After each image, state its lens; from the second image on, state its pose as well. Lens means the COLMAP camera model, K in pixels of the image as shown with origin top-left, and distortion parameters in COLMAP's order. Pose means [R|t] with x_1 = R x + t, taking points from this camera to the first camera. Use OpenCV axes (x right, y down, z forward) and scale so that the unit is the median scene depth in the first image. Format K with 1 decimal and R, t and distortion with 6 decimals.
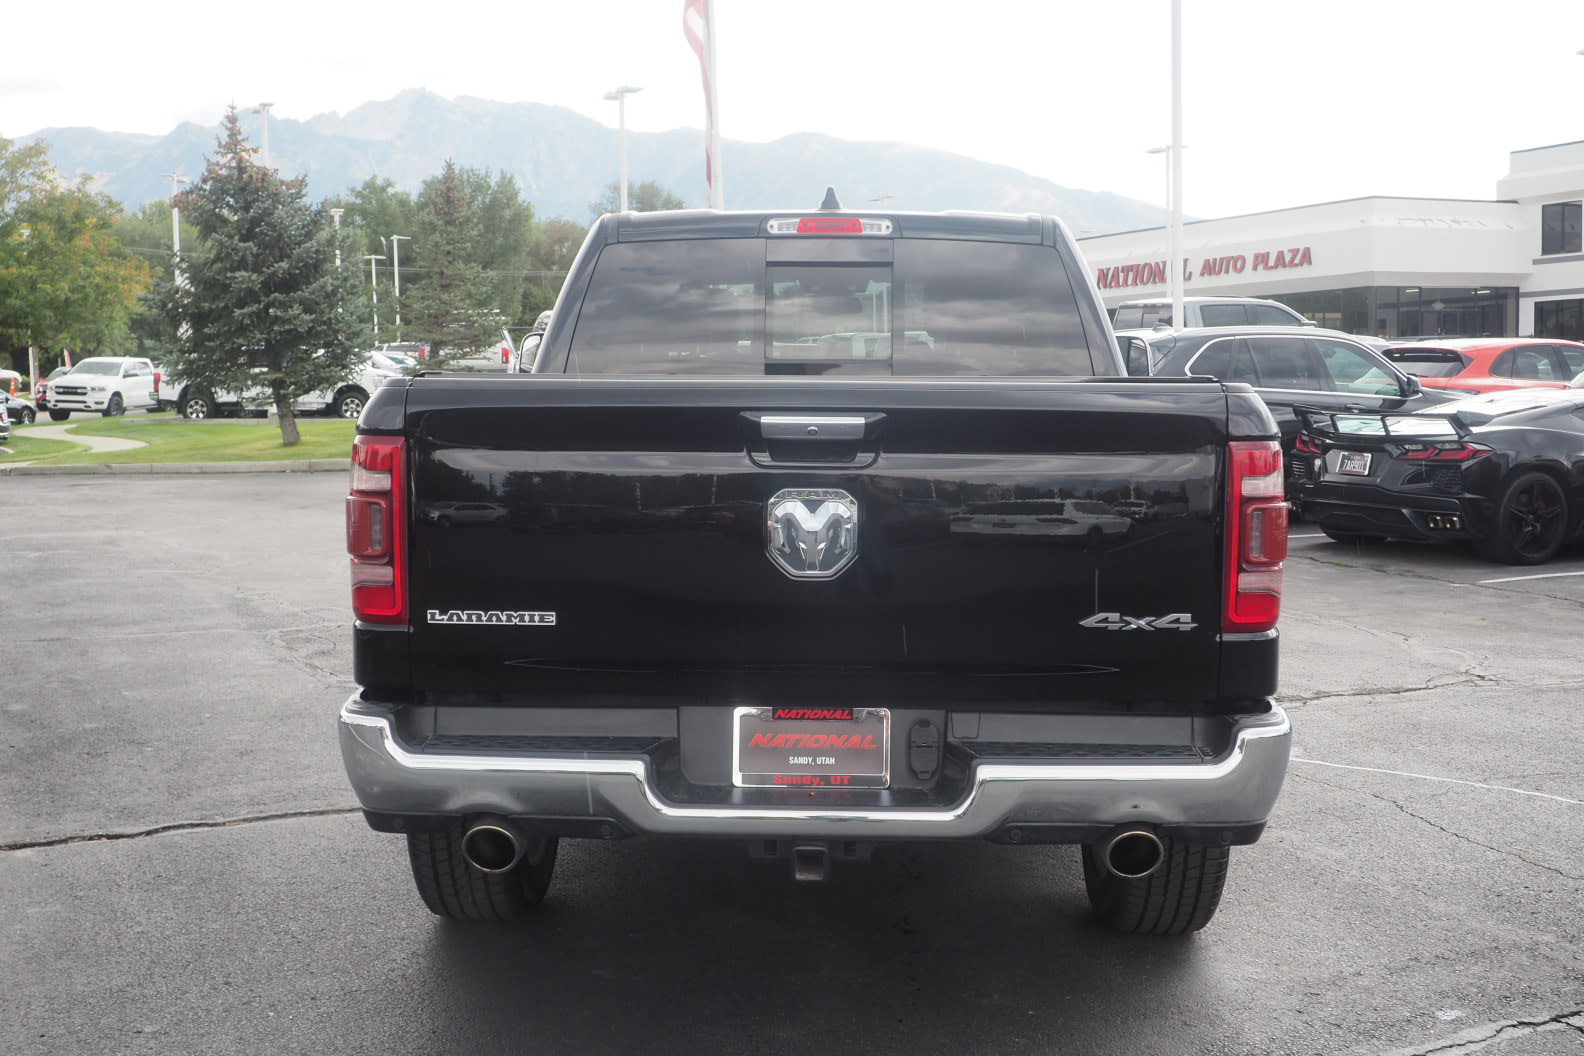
lens RADIAL K [[1794.6, 0, 792.0], [0, 1794.6, 528.0], [0, 0, 1]] dist [-0.006264, 0.016044]
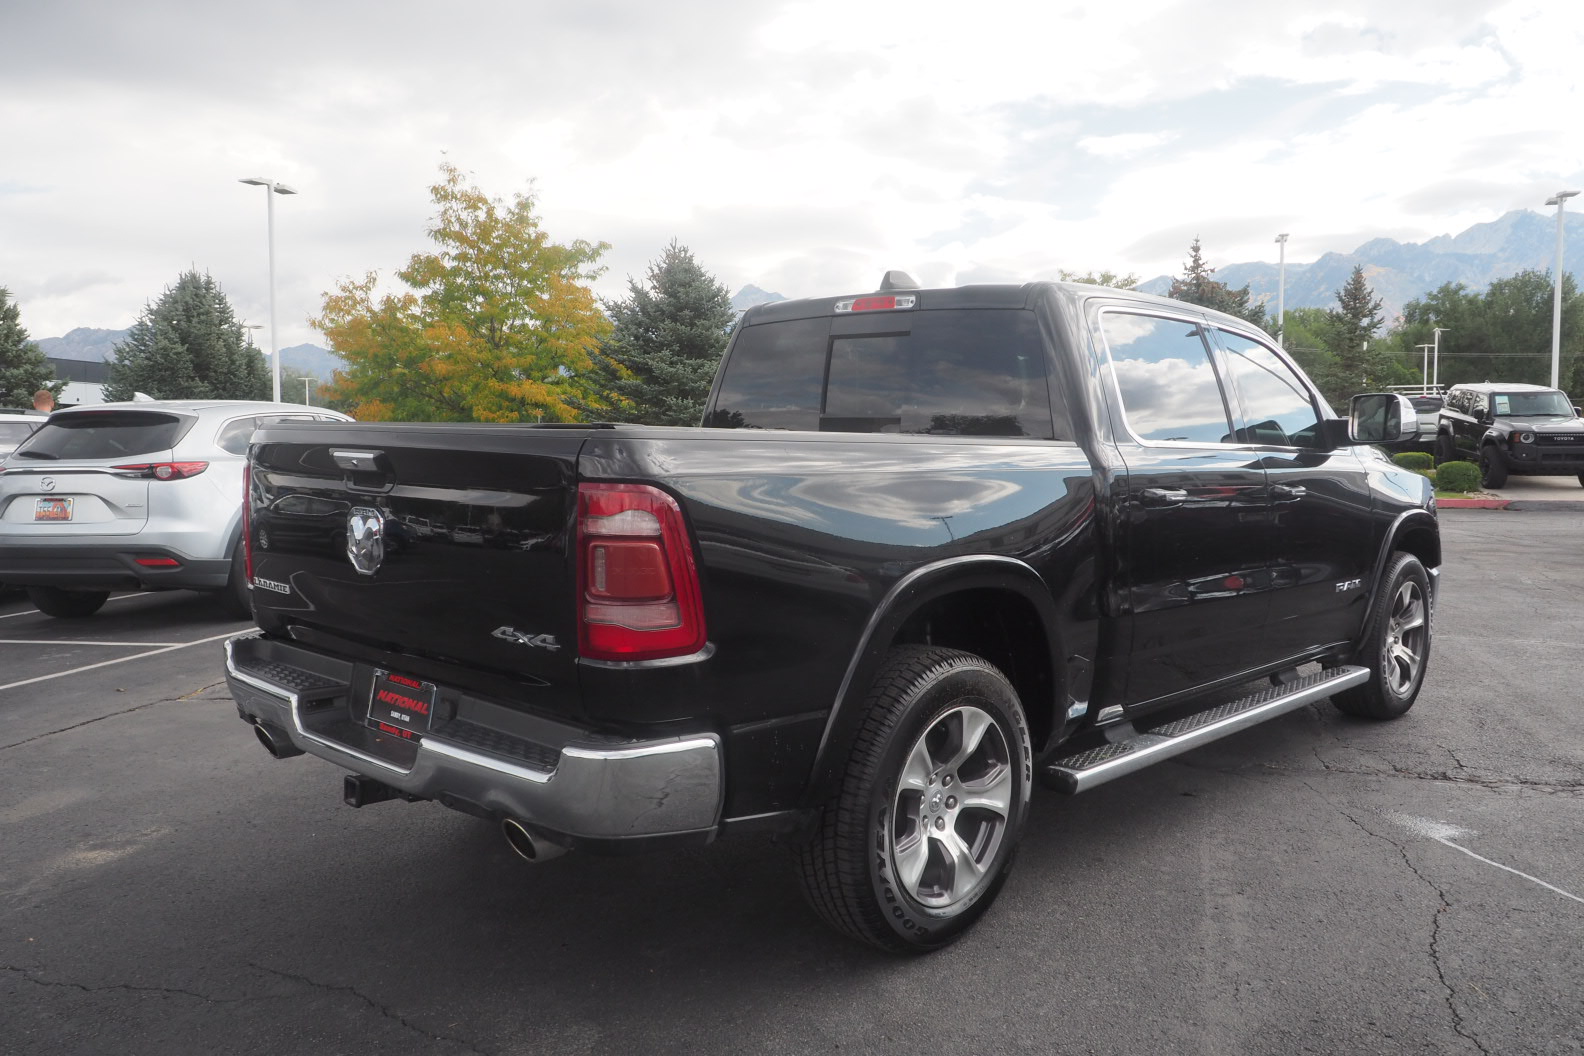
lens RADIAL K [[1270.4, 0, 792.0], [0, 1270.4, 528.0], [0, 0, 1]] dist [-0.006769, -0.008352]
pose [[0.744694, 0.057116, -0.664958, 0.743279], [-0.065455, 0.997778, 0.012400, -0.033370], [0.664189, 0.034291, 0.746778, 0.441421]]
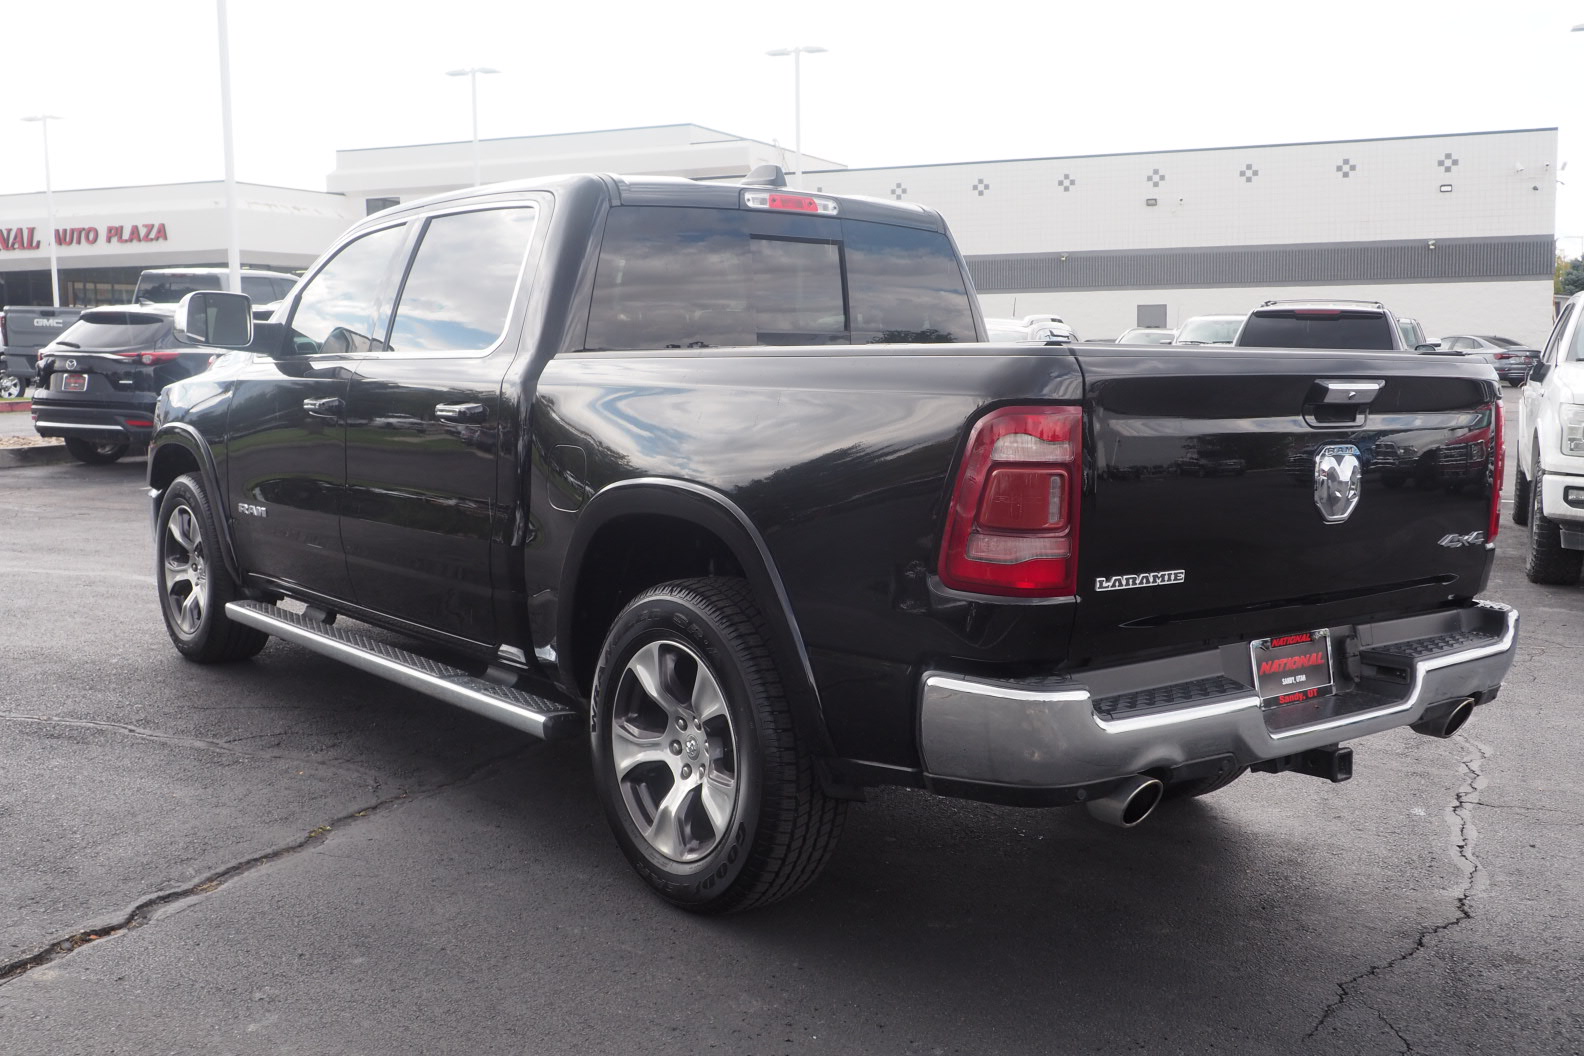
lens RADIAL K [[1604.2, 0, 792.0], [0, 1604.2, 528.0], [0, 0, 1]] dist [0.006920, -0.008731]
pose [[0.755242, -0.064700, 0.652245, -0.808871], [0.045841, 0.997893, 0.045907, -0.027832], [-0.653842, -0.004772, 0.756616, 0.380414]]
